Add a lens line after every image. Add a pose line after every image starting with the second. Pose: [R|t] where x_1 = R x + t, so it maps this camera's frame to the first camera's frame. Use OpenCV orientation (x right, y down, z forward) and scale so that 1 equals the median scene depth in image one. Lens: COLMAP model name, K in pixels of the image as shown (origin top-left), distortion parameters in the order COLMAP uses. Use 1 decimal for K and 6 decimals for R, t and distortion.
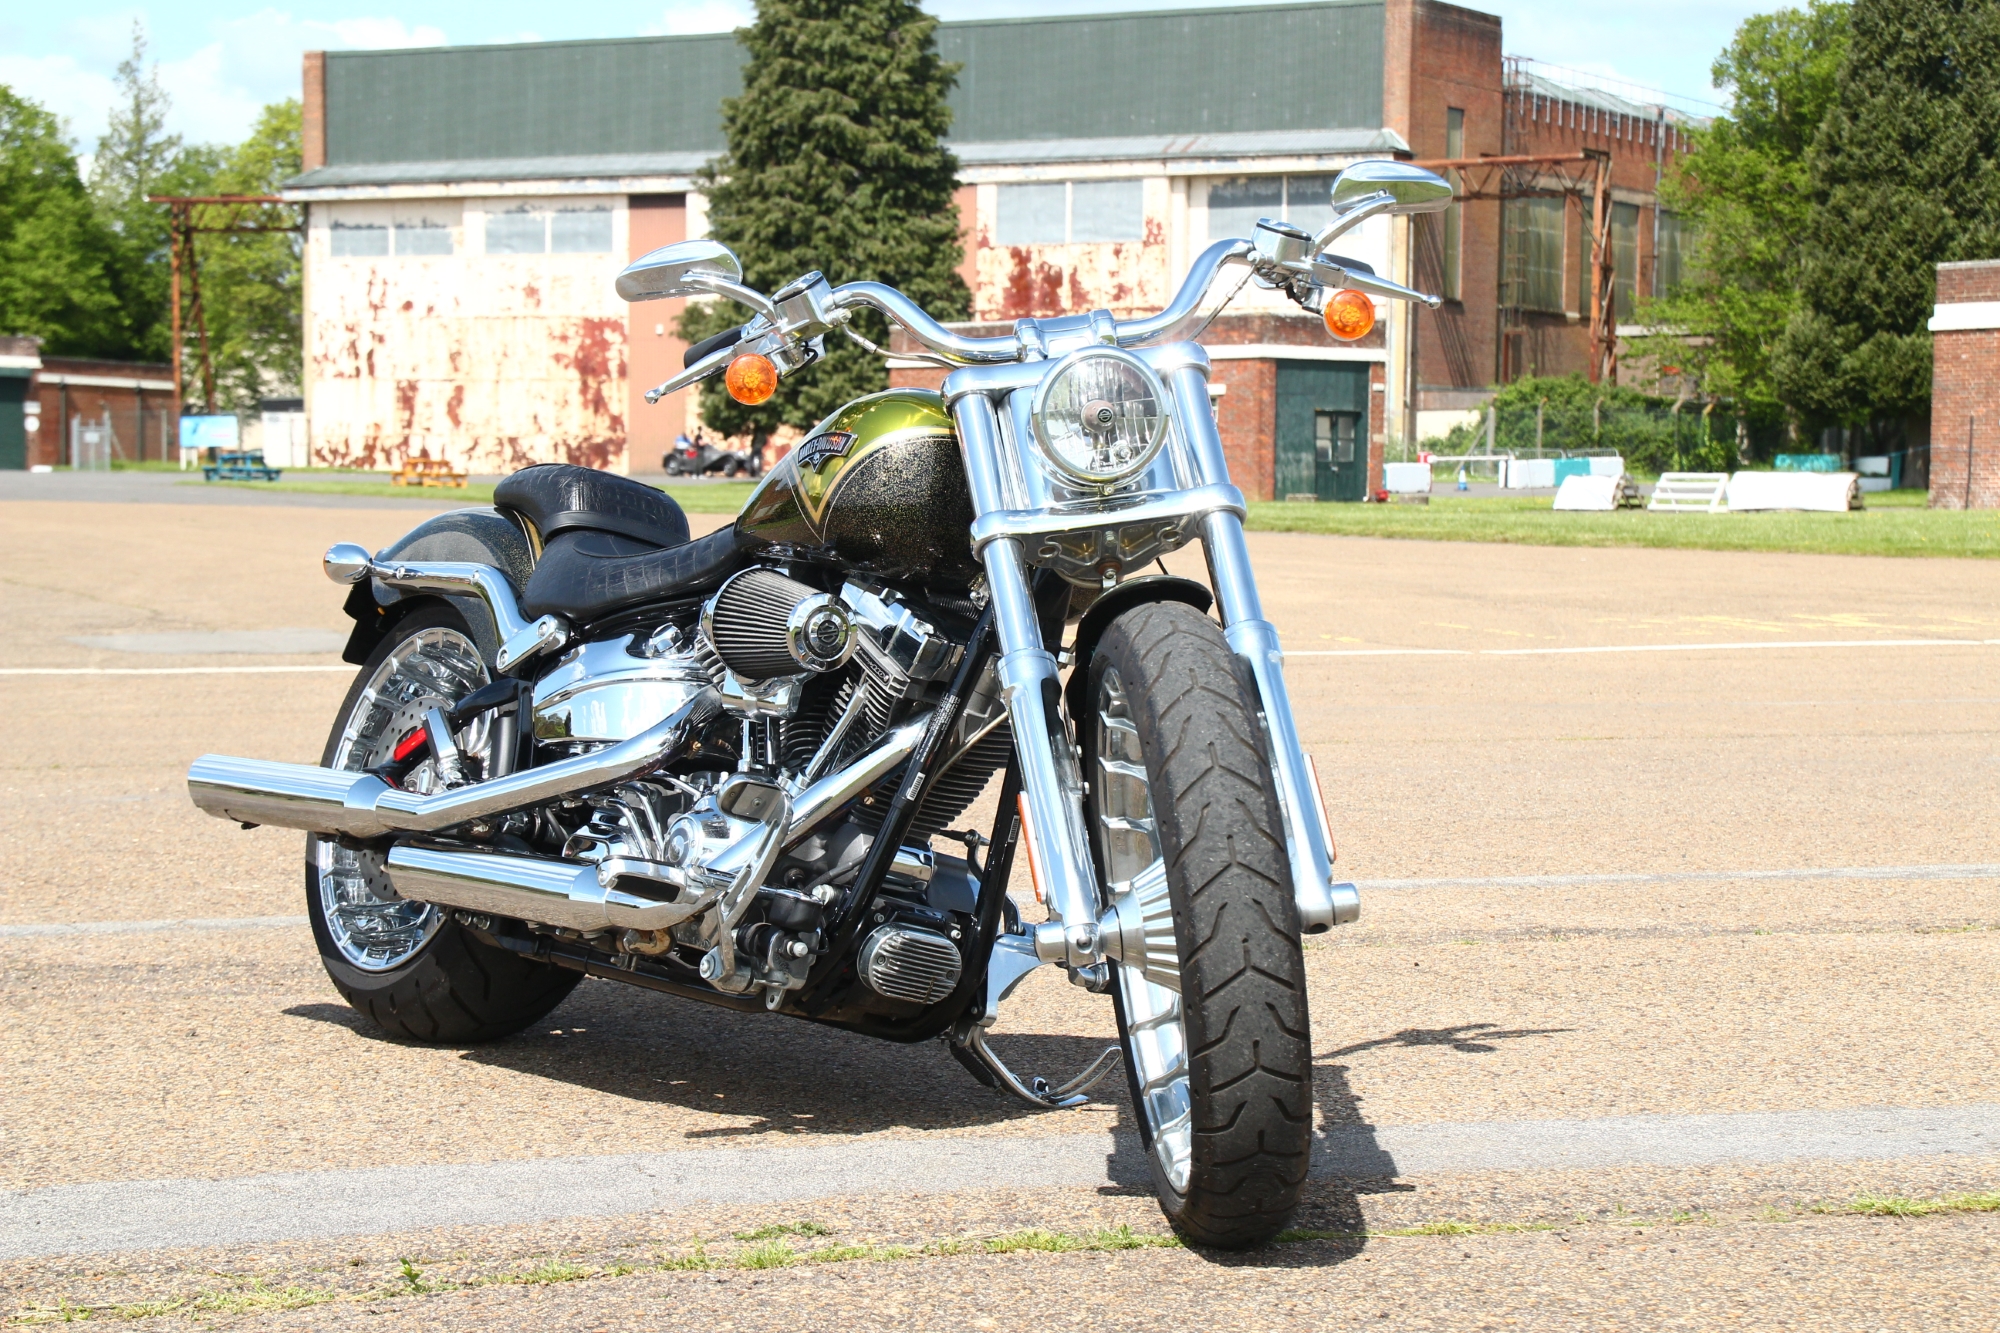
lens RADIAL K [[4290.2, 0, 1000.0], [0, 4290.2, 666.5], [0, 0, 1]] dist [0.298265, 0.045692]
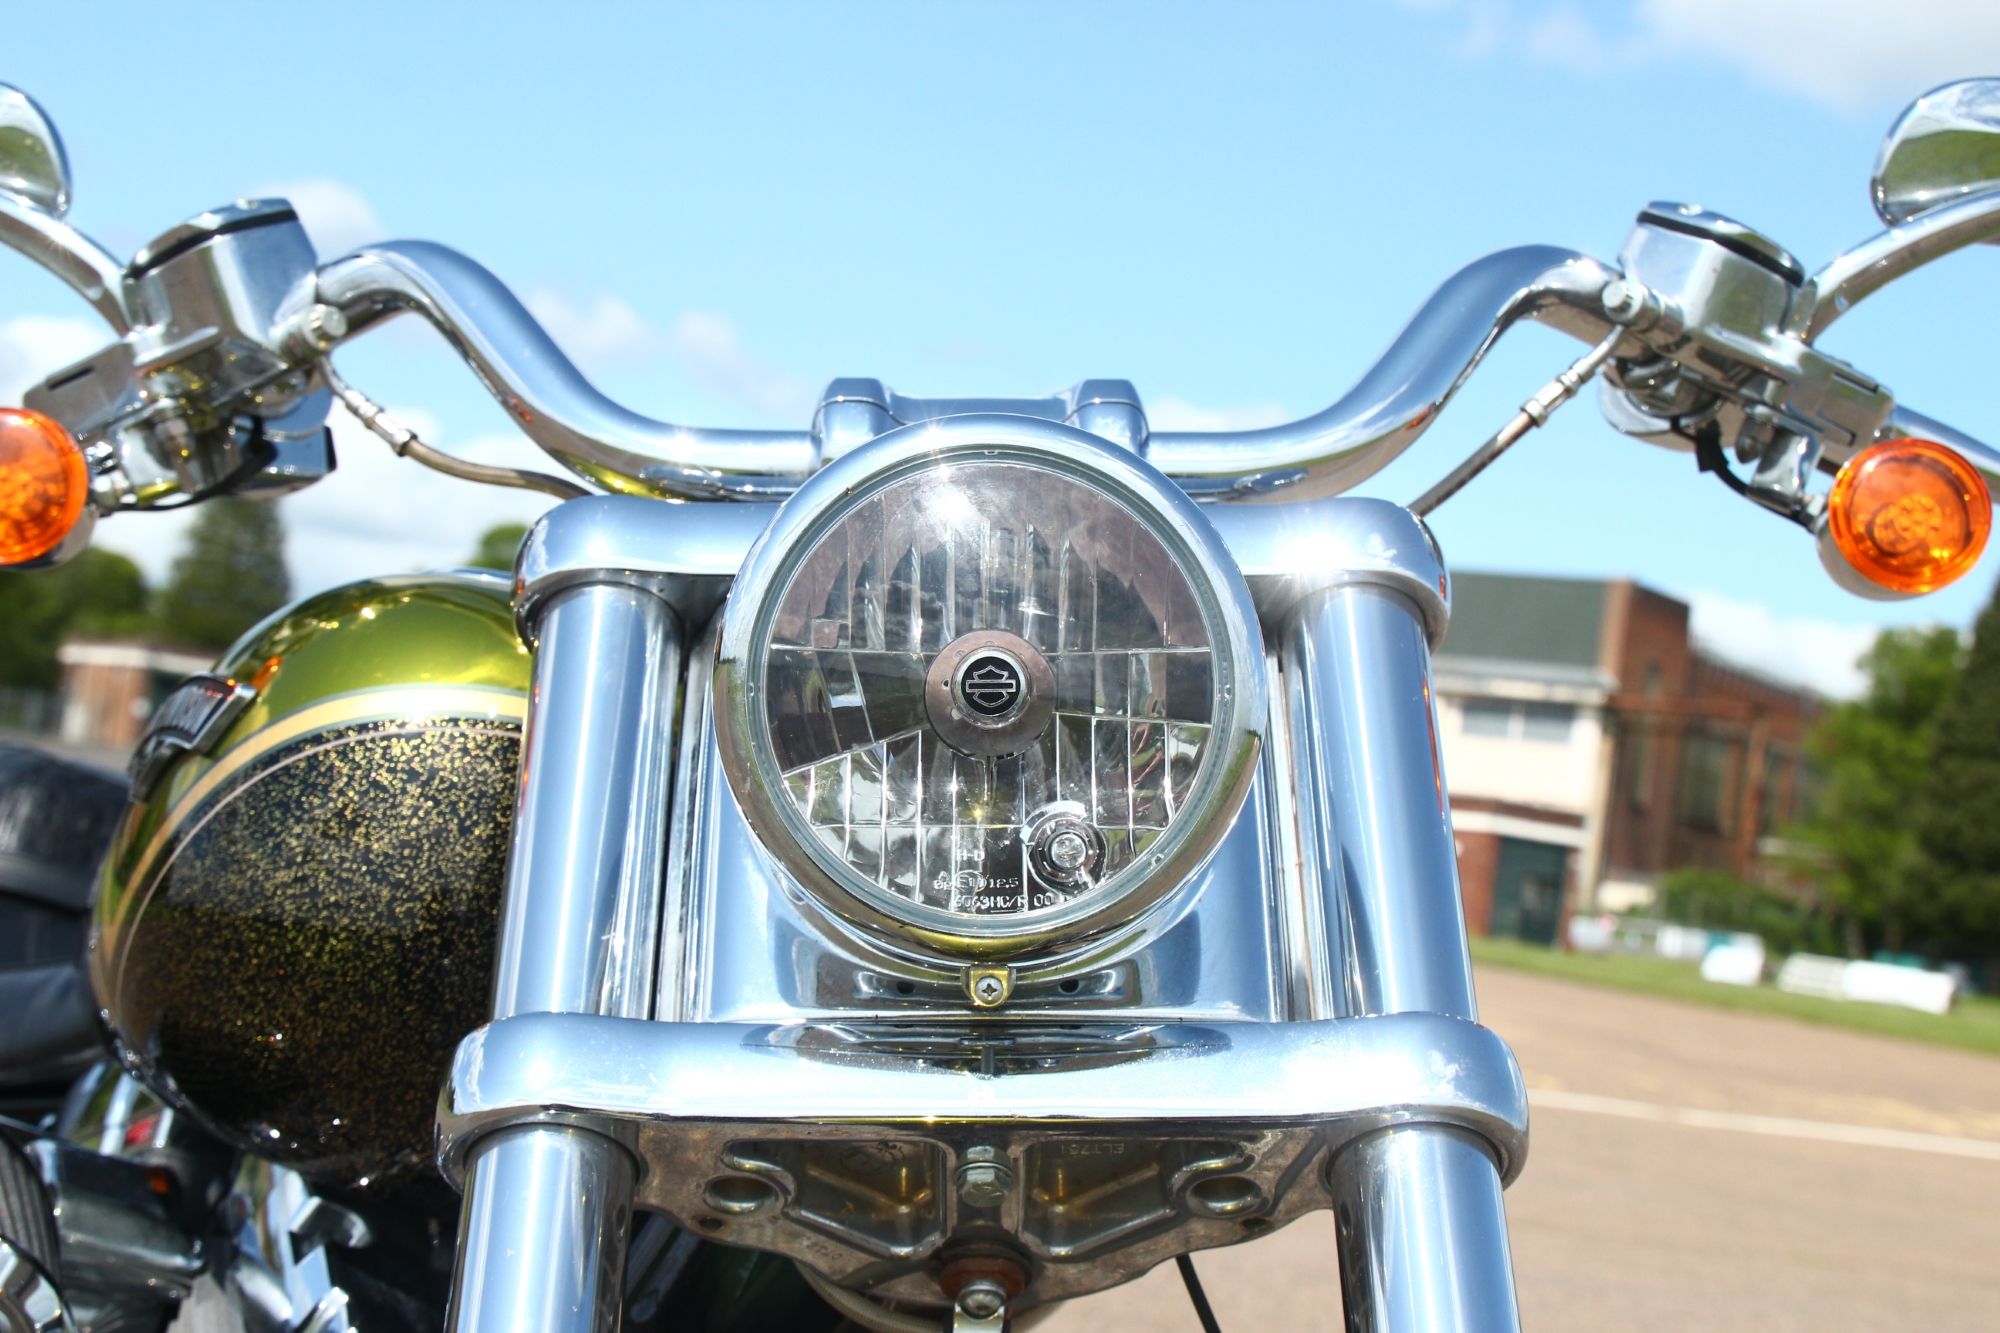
lens RADIAL K [[2463.9, 0, 1000.0], [0, 2463.9, 666.5], [0, 0, 1]] dist [0.025085, 0.038881]
pose [[0.983582, 0.115931, -0.138295, 0.017845], [-0.132609, 0.984097, -0.118186, -0.017359], [0.122394, 0.134585, 0.983314, 0.346962]]
